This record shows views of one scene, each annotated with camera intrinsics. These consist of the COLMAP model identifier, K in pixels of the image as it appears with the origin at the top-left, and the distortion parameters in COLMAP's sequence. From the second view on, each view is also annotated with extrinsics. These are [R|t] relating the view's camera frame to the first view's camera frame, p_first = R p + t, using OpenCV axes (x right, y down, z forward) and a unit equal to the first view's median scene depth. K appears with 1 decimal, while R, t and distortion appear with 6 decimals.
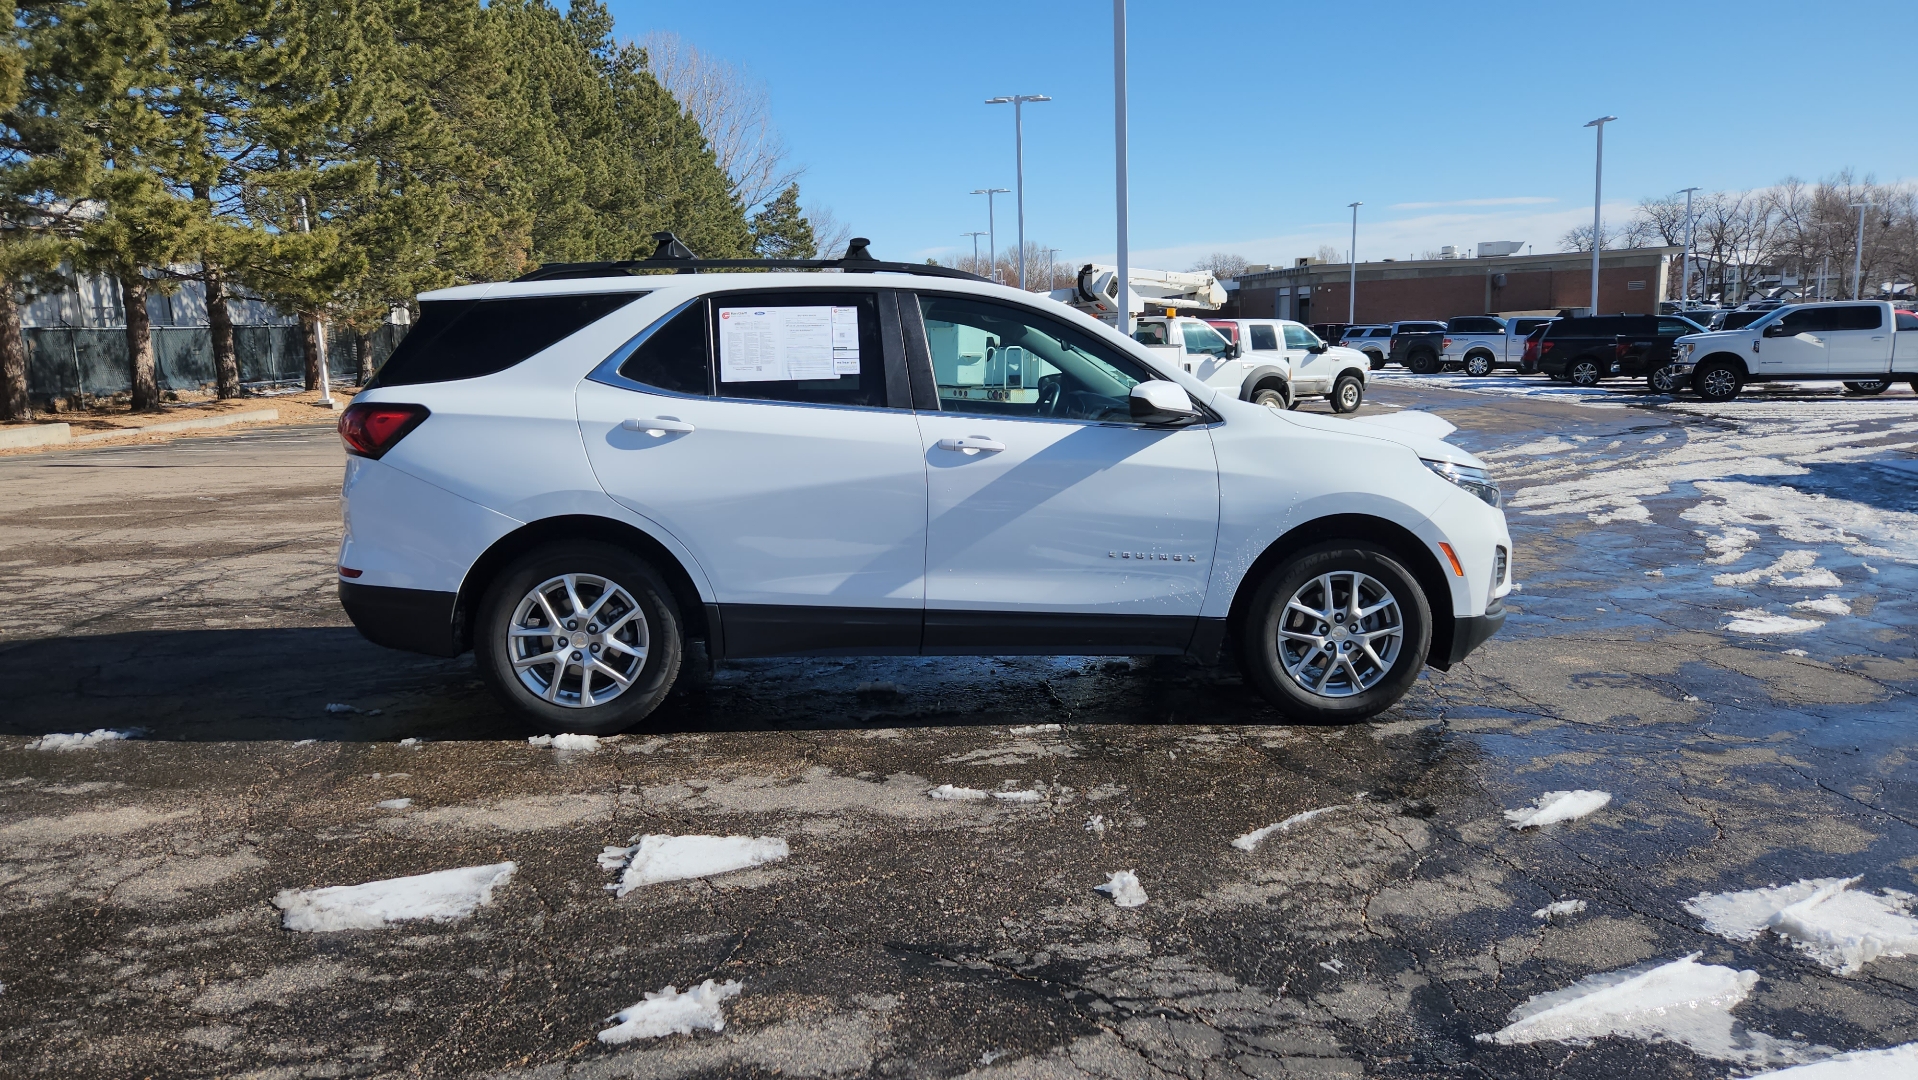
lens RADIAL K [[1279.1, 0, 939.9], [0, 1279.1, 531.7], [0, 0, 1]] dist [0.075011, -0.057980]
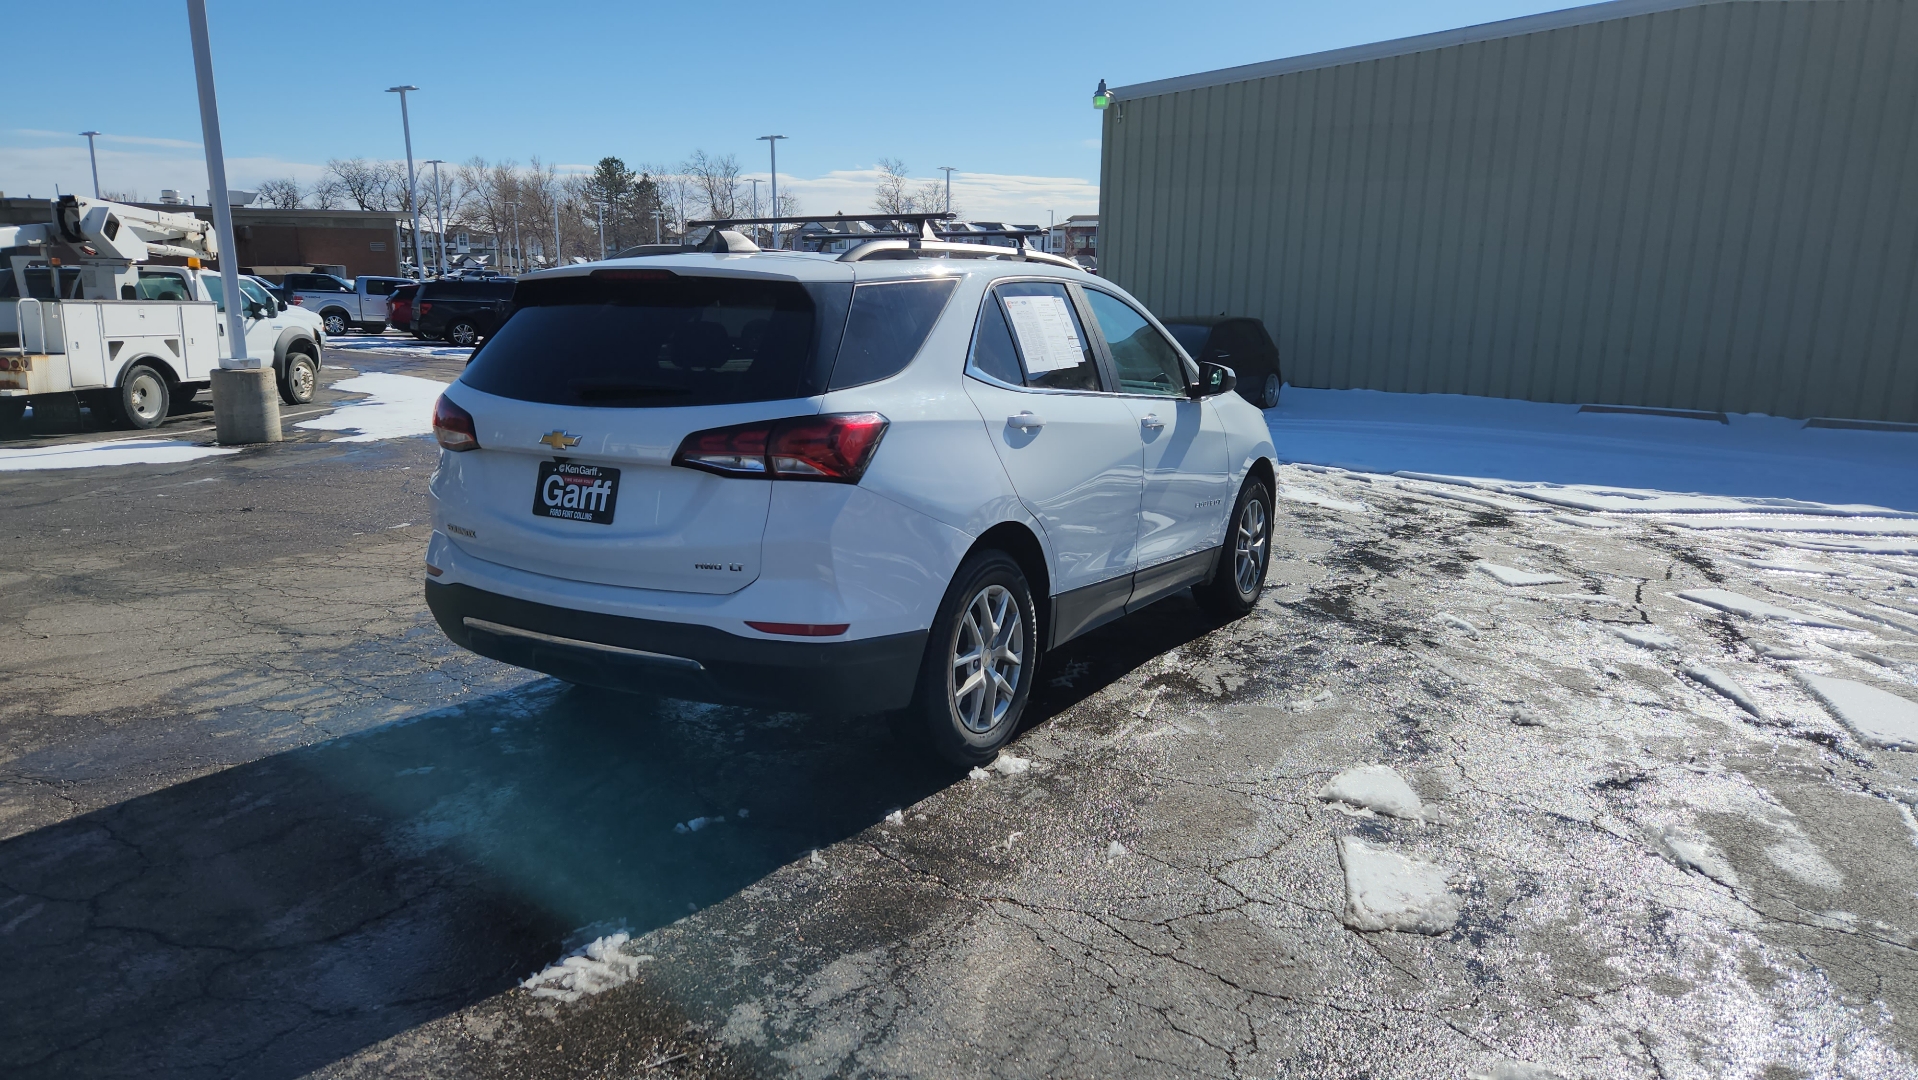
lens RADIAL K [[1274.5, 0, 924.7], [0, 1274.5, 542.0], [0, 0, 1]] dist [0.075809, -0.060099]
pose [[0.603773, -0.130916, 0.786332, -1.005956], [0.097832, 0.991135, 0.089895, -0.084014], [-0.791130, 0.022652, 0.611229, 0.468870]]
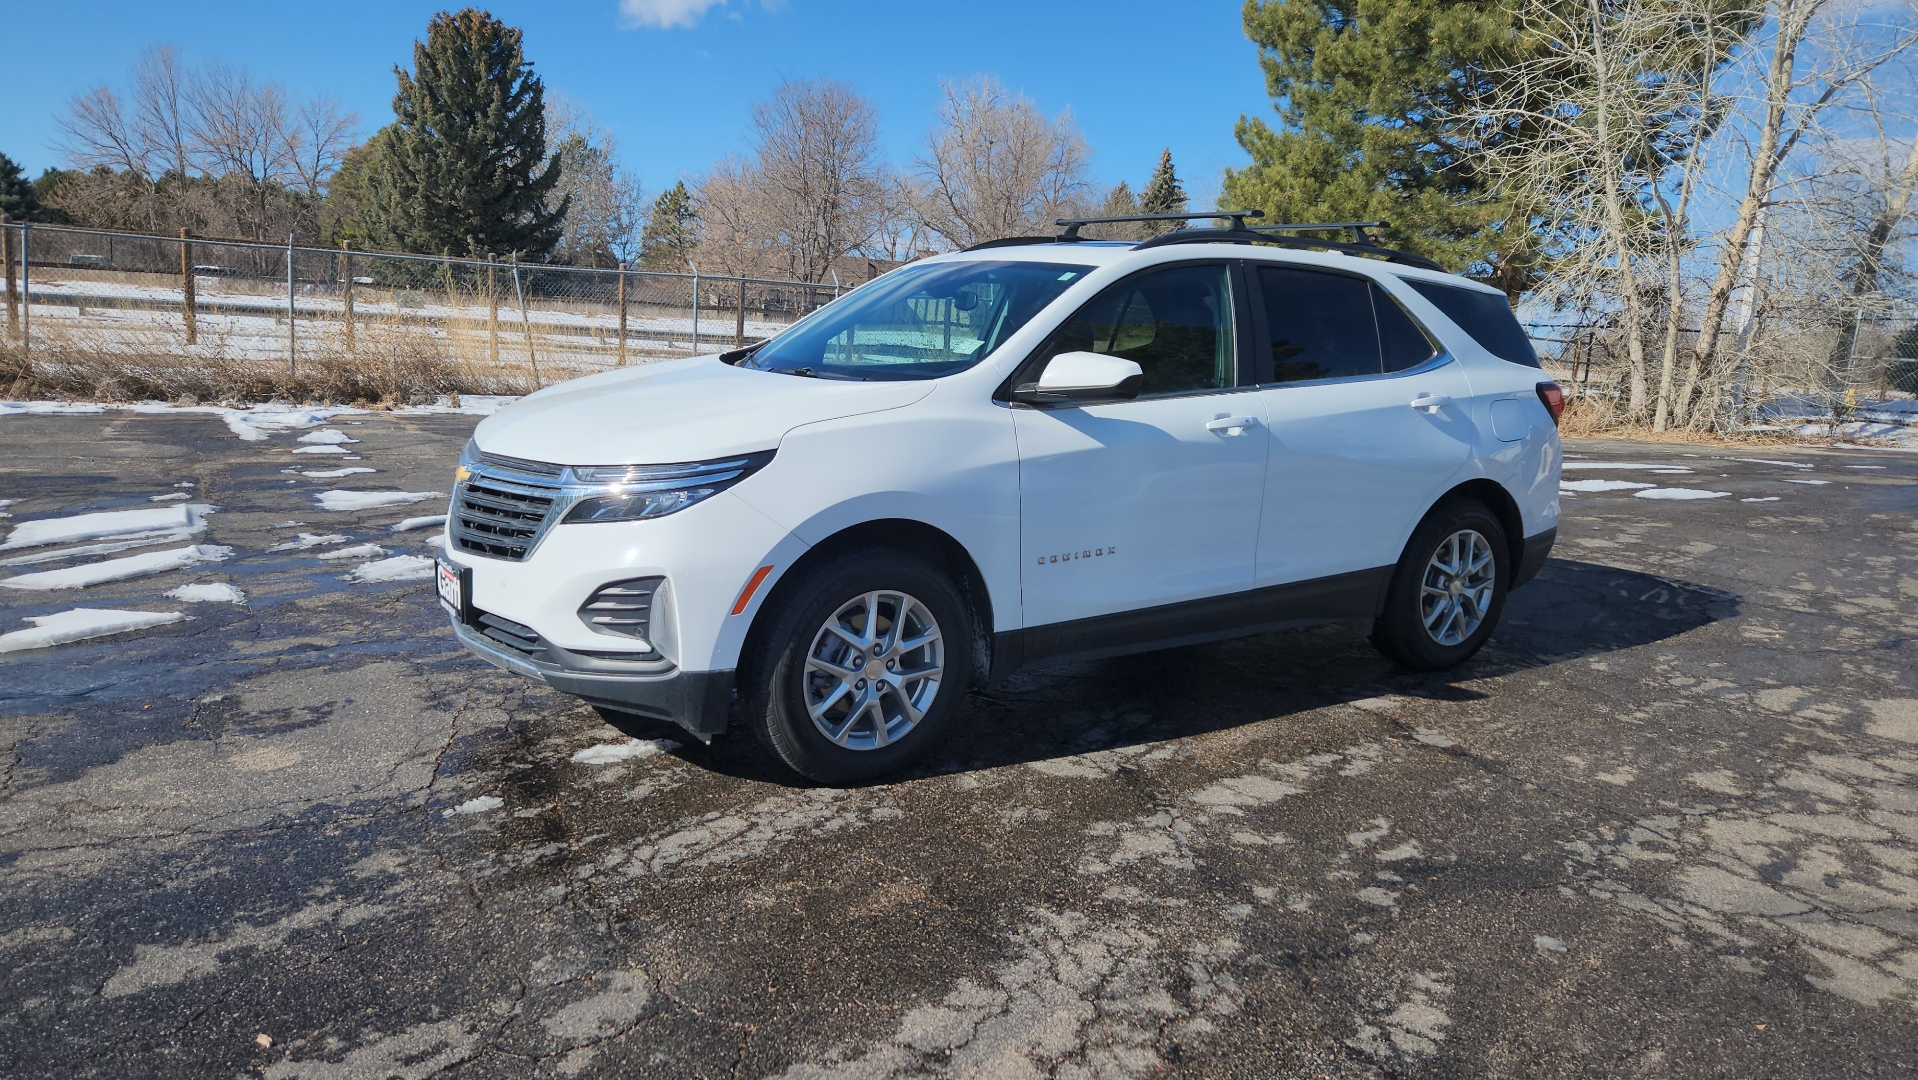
lens RADIAL K [[1275.7, 0, 920.3], [0, 1275.7, 545.2], [0, 0, 1]] dist [0.068505, -0.049193]
pose [[-0.885833, 0.039989, -0.462278, 0.632621], [-0.114664, 0.946514, 0.301602, -0.296577], [0.449613, 0.320175, -0.833868, 2.104974]]
